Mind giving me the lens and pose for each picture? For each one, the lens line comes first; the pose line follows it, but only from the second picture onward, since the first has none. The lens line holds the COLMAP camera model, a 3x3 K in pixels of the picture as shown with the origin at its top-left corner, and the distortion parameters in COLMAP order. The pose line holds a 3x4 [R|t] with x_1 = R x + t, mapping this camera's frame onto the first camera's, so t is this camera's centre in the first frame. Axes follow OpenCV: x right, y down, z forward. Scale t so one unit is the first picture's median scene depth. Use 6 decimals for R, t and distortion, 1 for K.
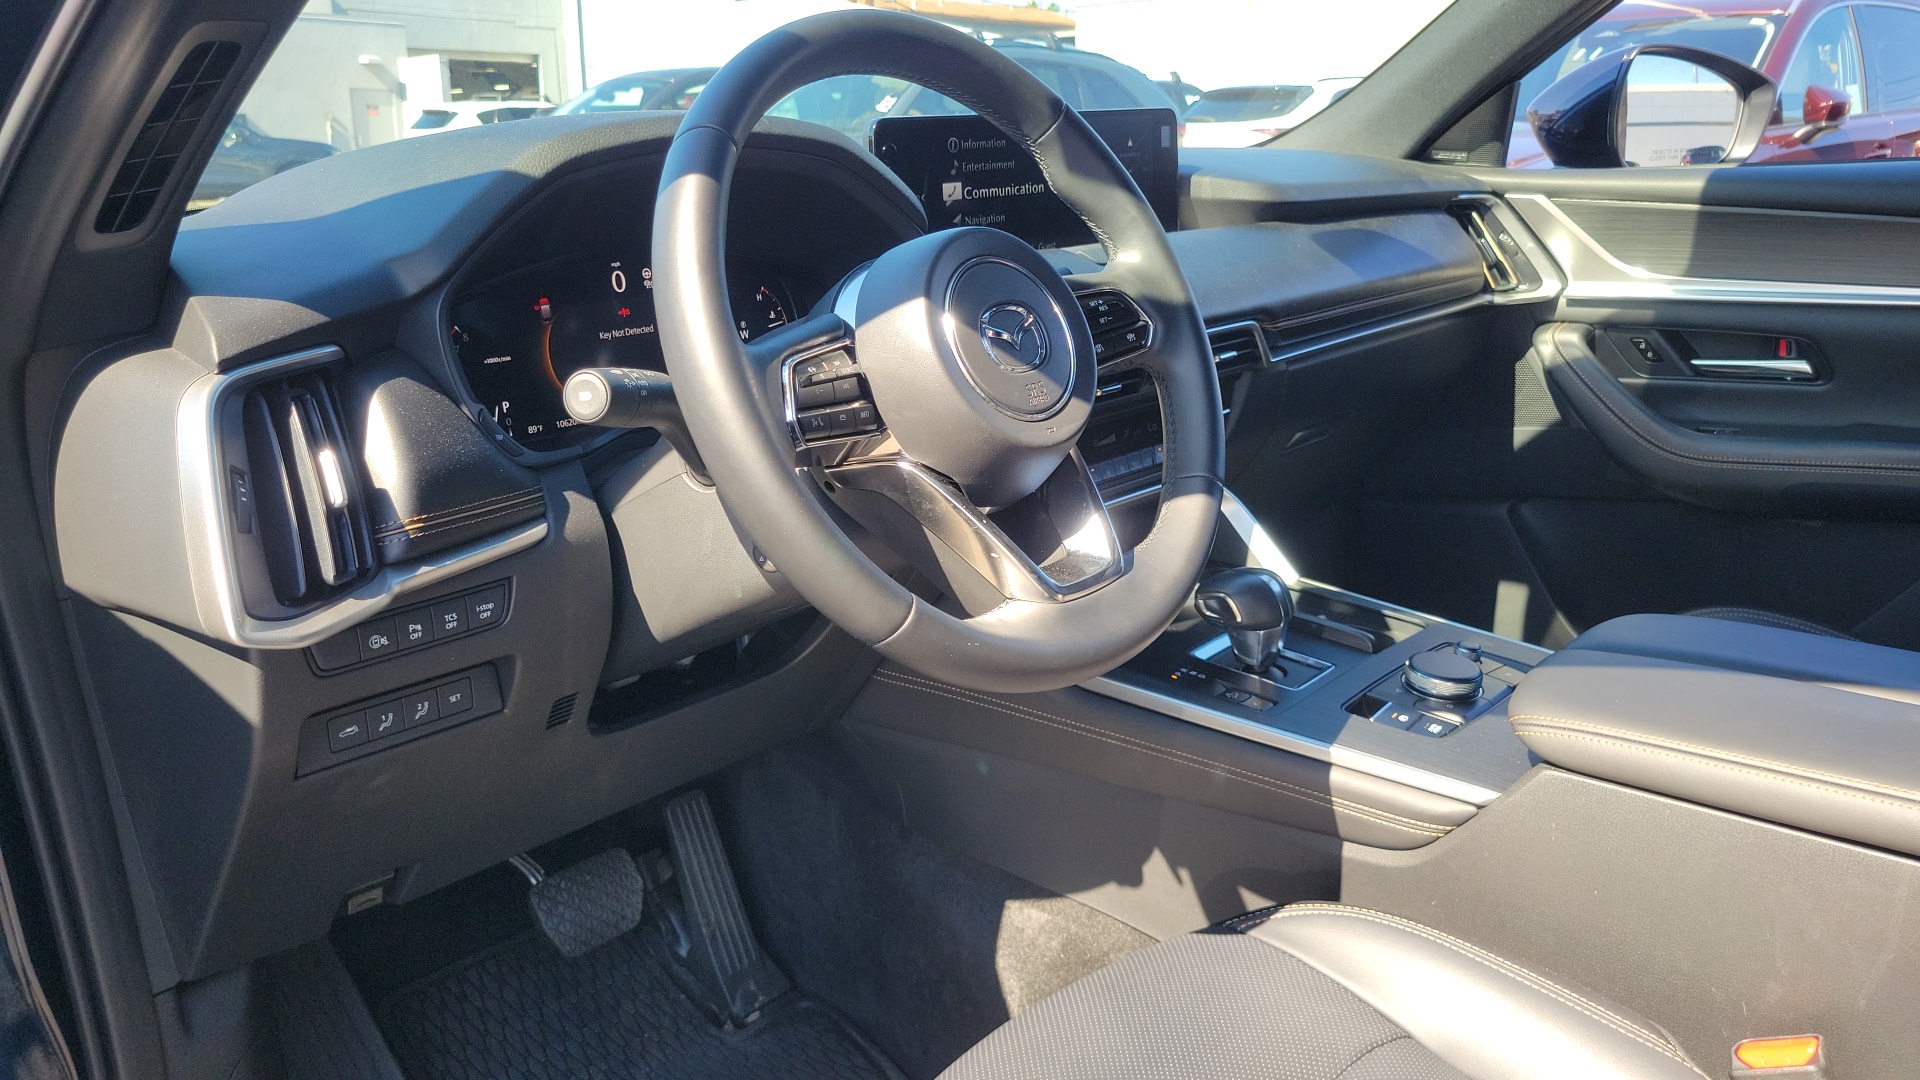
lens RADIAL K [[1430.1, 0, 960.0], [0, 1430.1, 540.0], [0, 0, 1]] dist [0.003836, -0.003292]
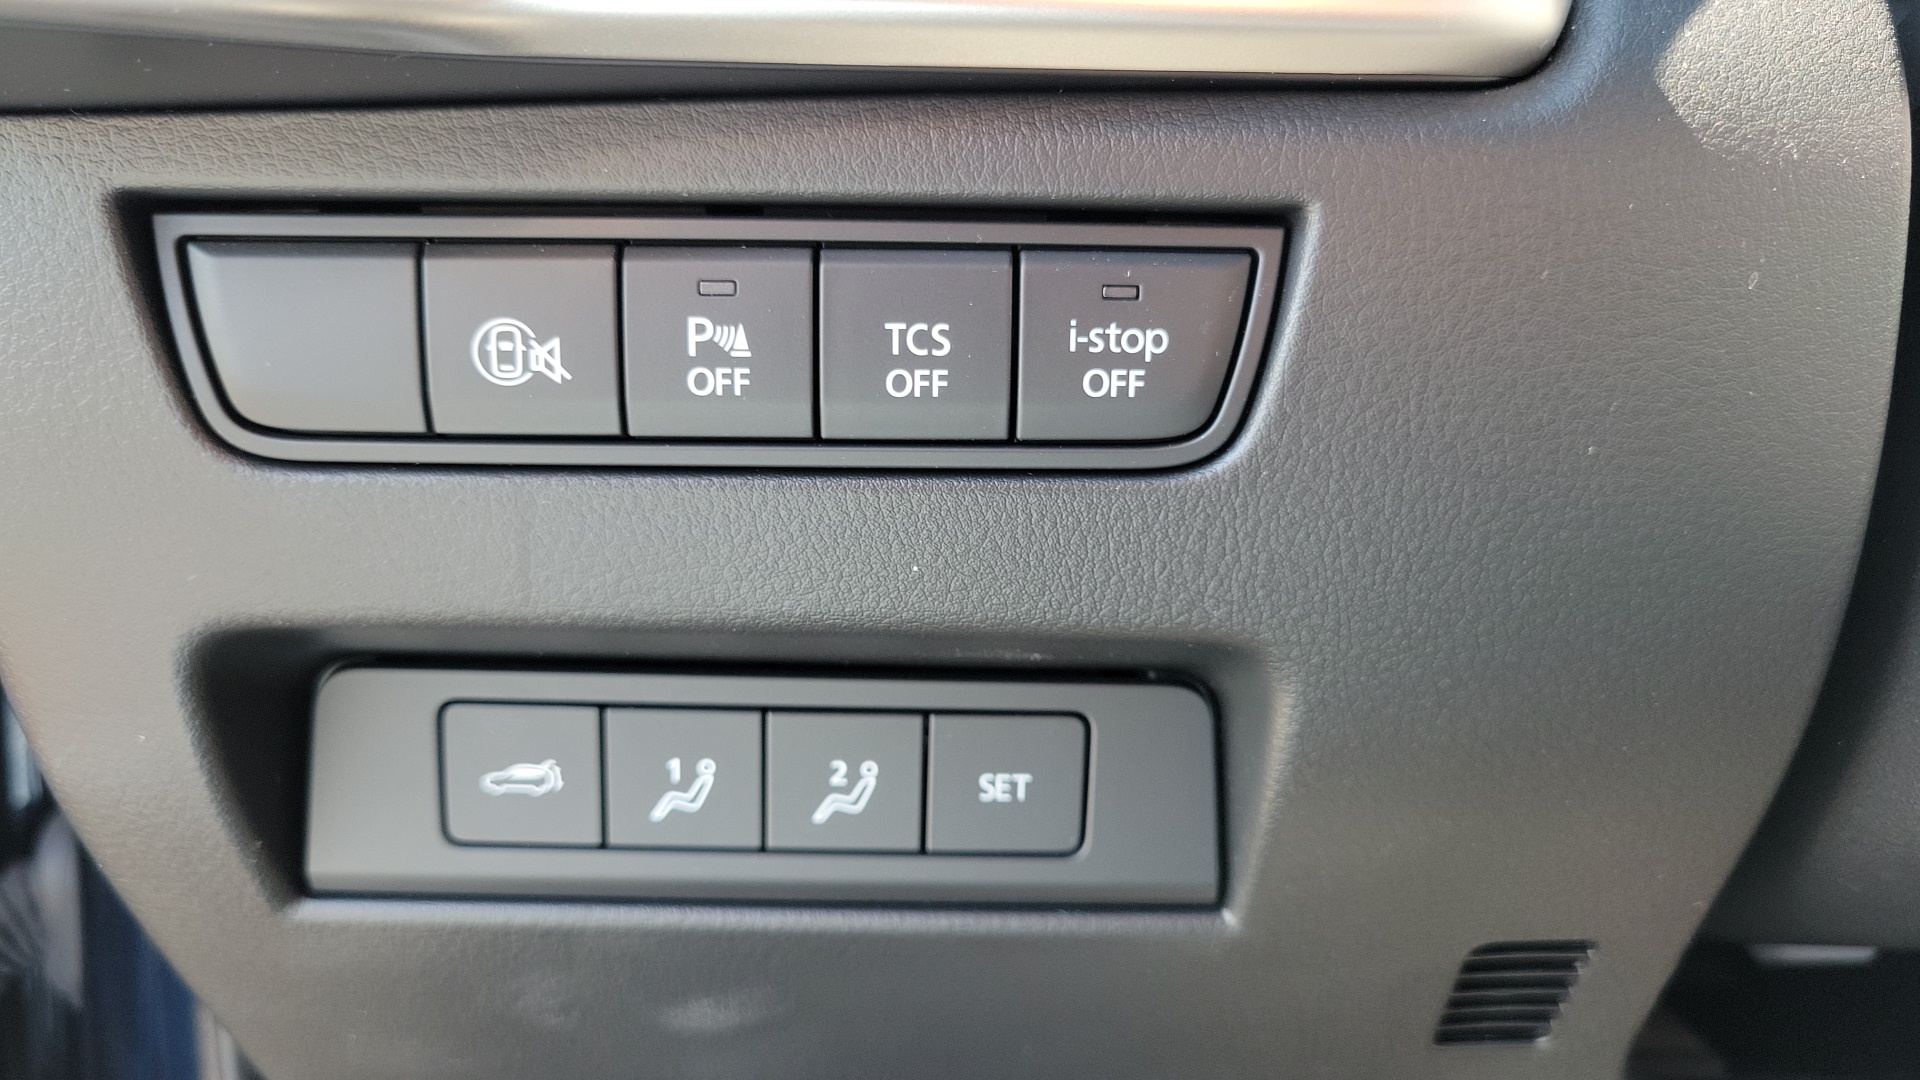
lens RADIAL K [[1430.1, 0, 960.0], [0, 1430.1, 540.0], [0, 0, 1]] dist [0.003836, -0.003292]
pose [[0.692159, 0.160570, -0.703657, -0.266239], [-0.233994, 0.972202, -0.008320, 0.099072], [0.682761, 0.170411, 0.710491, 1.081666]]
